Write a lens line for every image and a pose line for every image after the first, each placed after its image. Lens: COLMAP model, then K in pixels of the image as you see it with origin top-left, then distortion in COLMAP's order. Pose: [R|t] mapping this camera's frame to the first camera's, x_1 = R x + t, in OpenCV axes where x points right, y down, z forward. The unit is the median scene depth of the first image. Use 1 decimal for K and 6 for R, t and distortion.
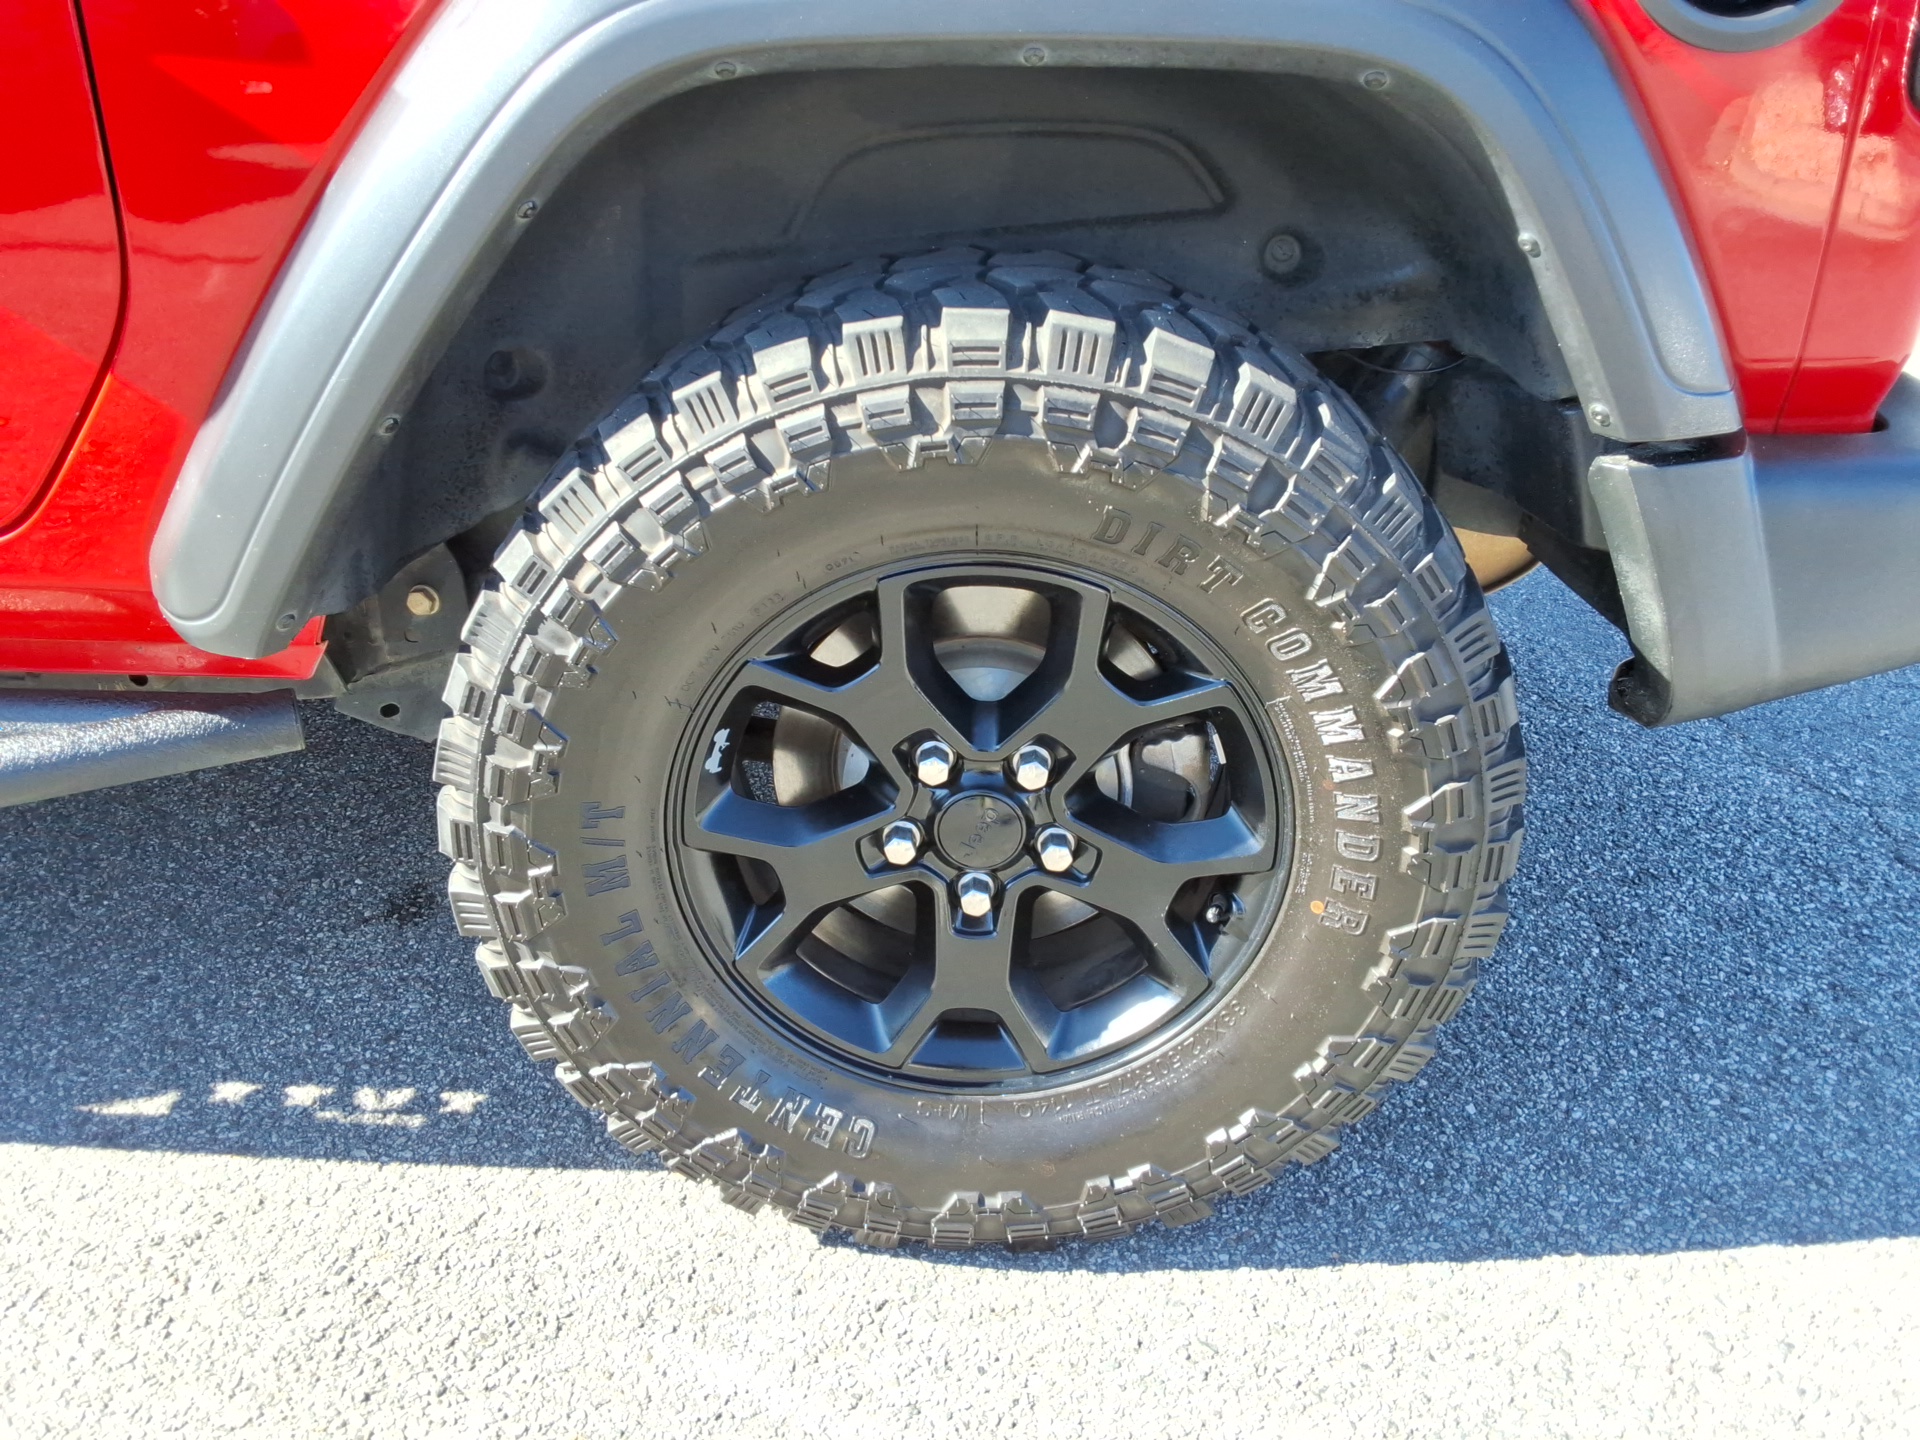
lens RADIAL K [[1546.3, 0, 981.5], [0, 1546.3, 694.6], [0, 0, 1]] dist [0.120159, -0.198416]
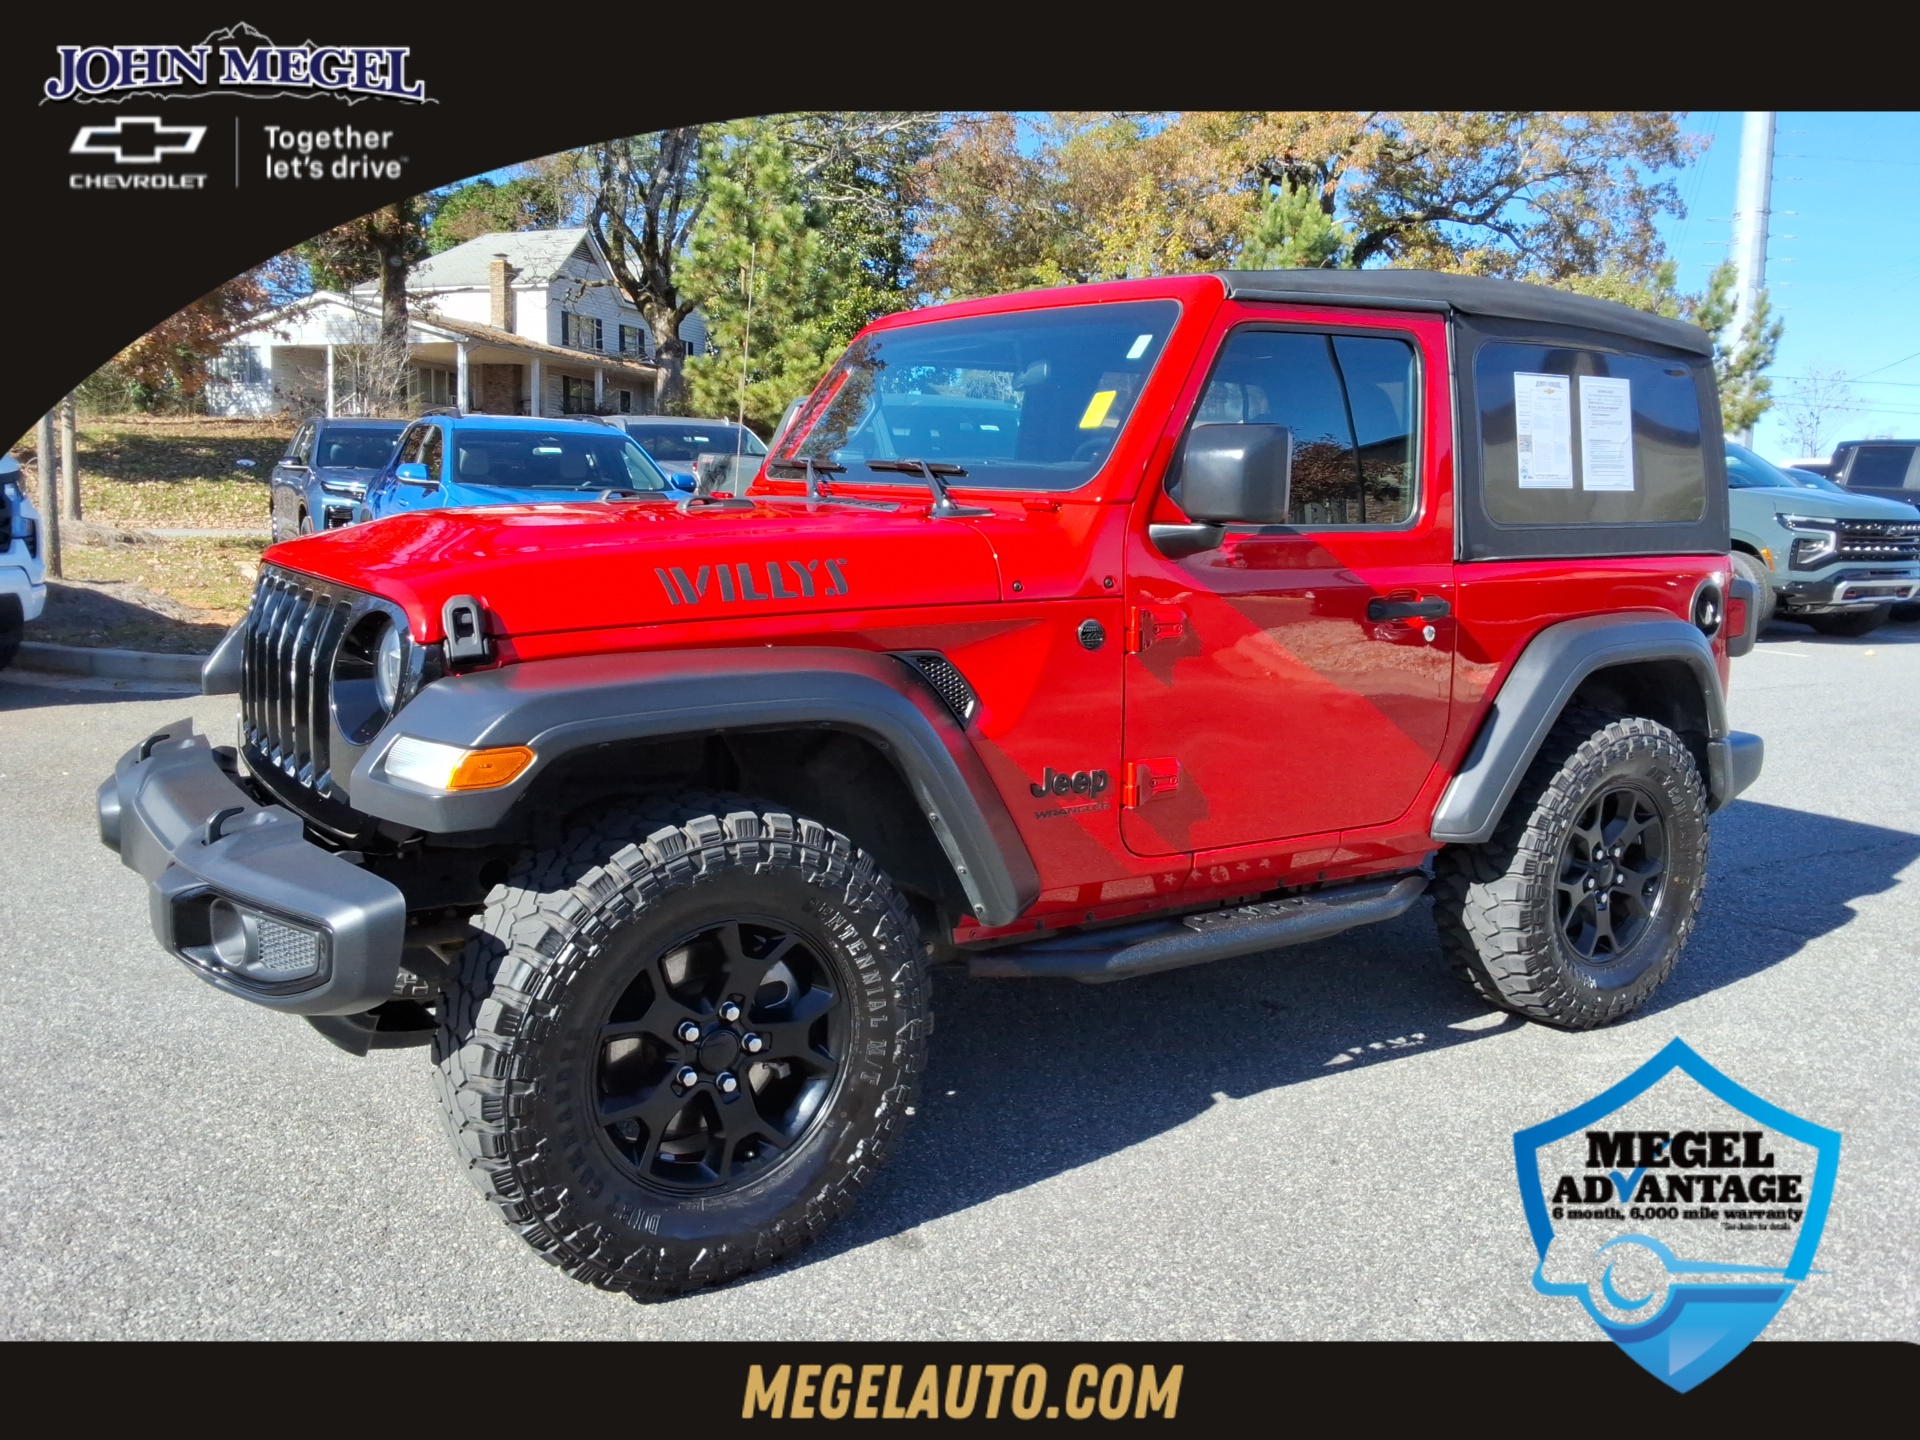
lens RADIAL K [[1555.9, 0, 967.1], [0, 1555.9, 682.0], [0, 0, 1]] dist [0.122914, -0.180861]
pose [[0.819325, -0.074658, 0.568447, -3.303263], [0.229796, 0.951123, -0.206297, 0.092000], [-0.525262, 0.299651, 0.796435, -1.201641]]
